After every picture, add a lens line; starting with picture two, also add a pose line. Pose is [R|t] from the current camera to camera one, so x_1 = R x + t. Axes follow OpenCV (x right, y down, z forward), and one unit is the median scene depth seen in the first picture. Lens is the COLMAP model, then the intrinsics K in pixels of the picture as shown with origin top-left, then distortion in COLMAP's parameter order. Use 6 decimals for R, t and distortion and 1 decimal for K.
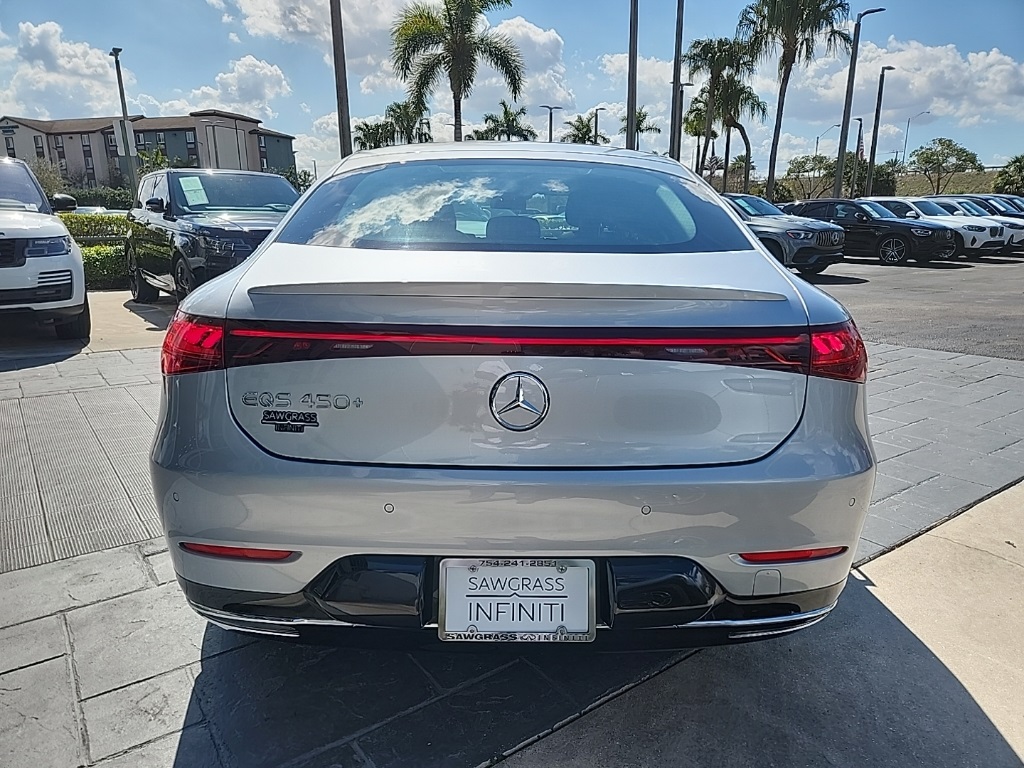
lens RADIAL K [[681.8, 0, 517.2], [0, 681.8, 395.5], [0, 0, 1]] dist [0.061824, -0.054950]
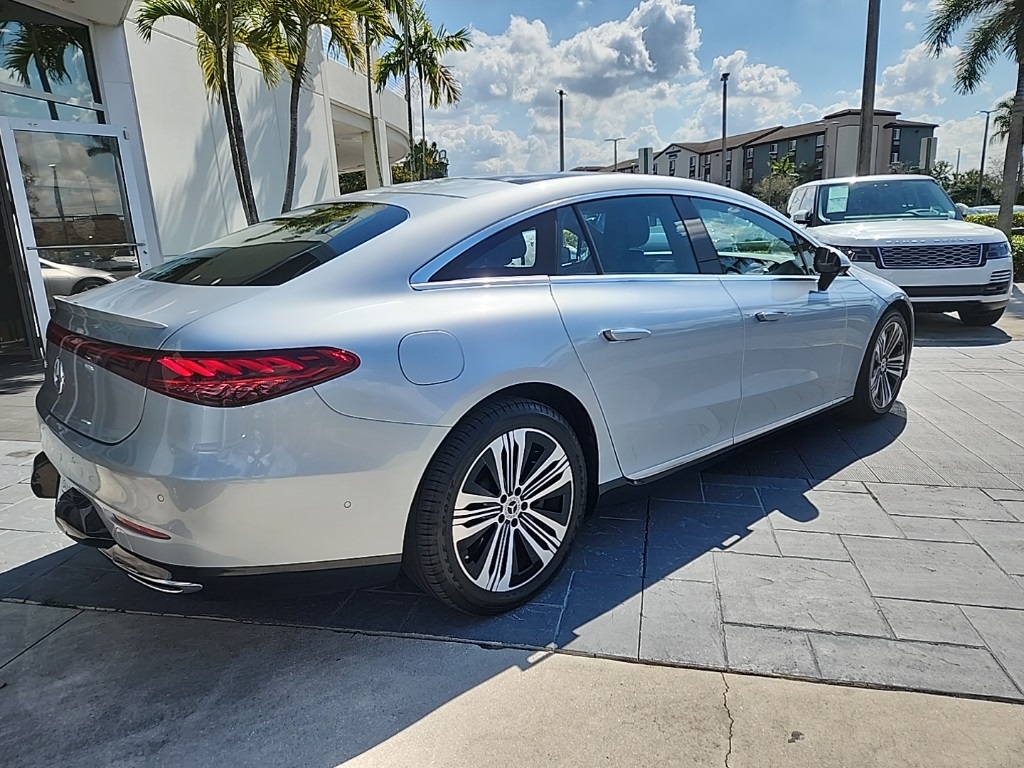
lens RADIAL K [[680.6, 0, 510.8], [0, 680.6, 389.2], [0, 0, 1]] dist [0.076765, -0.060007]
pose [[0.657367, 0.146721, -0.739150, 0.087166], [-0.154506, 0.986267, 0.058362, -0.009459], [0.737561, 0.075838, 0.671008, 0.031884]]
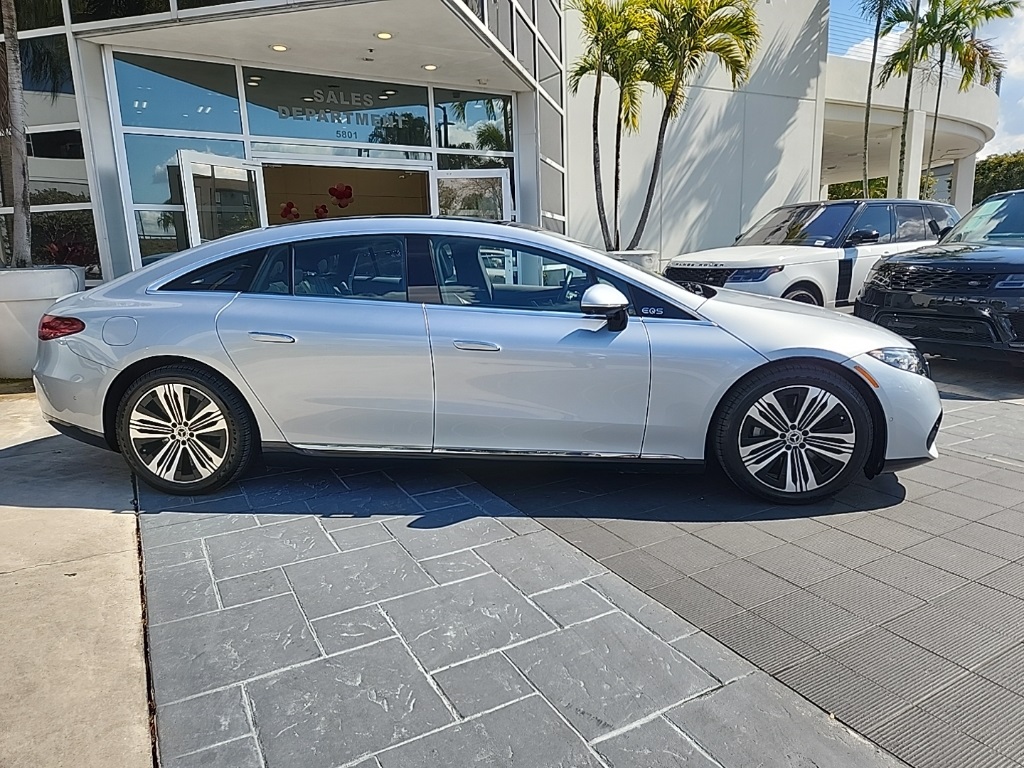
lens RADIAL K [[681.8, 0, 514.6], [0, 681.8, 382.6], [0, 0, 1]] dist [0.072937, -0.061609]
pose [[-0.118200, 0.192675, -0.974118, 0.147823], [-0.229069, 0.949245, 0.215551, -0.042468], [0.966207, 0.248618, -0.068065, 0.153101]]
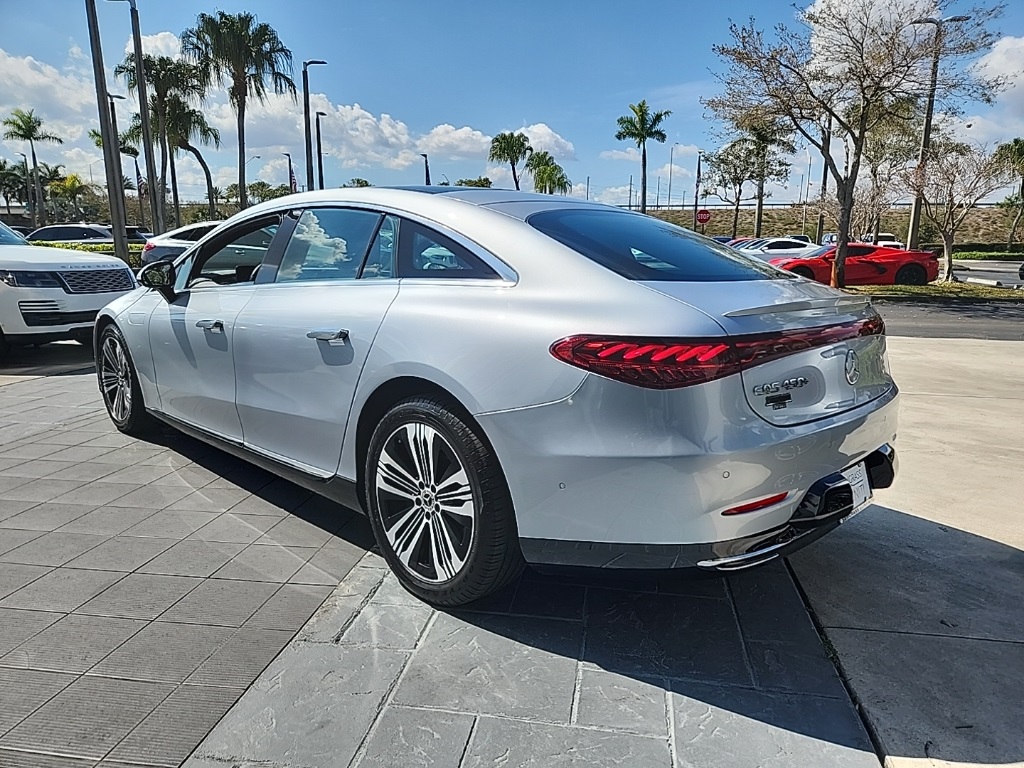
lens RADIAL K [[685.7, 0, 532.6], [0, 685.7, 381.4], [0, 0, 1]] dist [0.072717, -0.061671]
pose [[0.695880, -0.132759, 0.705780, -0.080832], [0.171909, 0.984986, 0.015781, -0.005460], [-0.697279, 0.110348, 0.708255, 0.016044]]
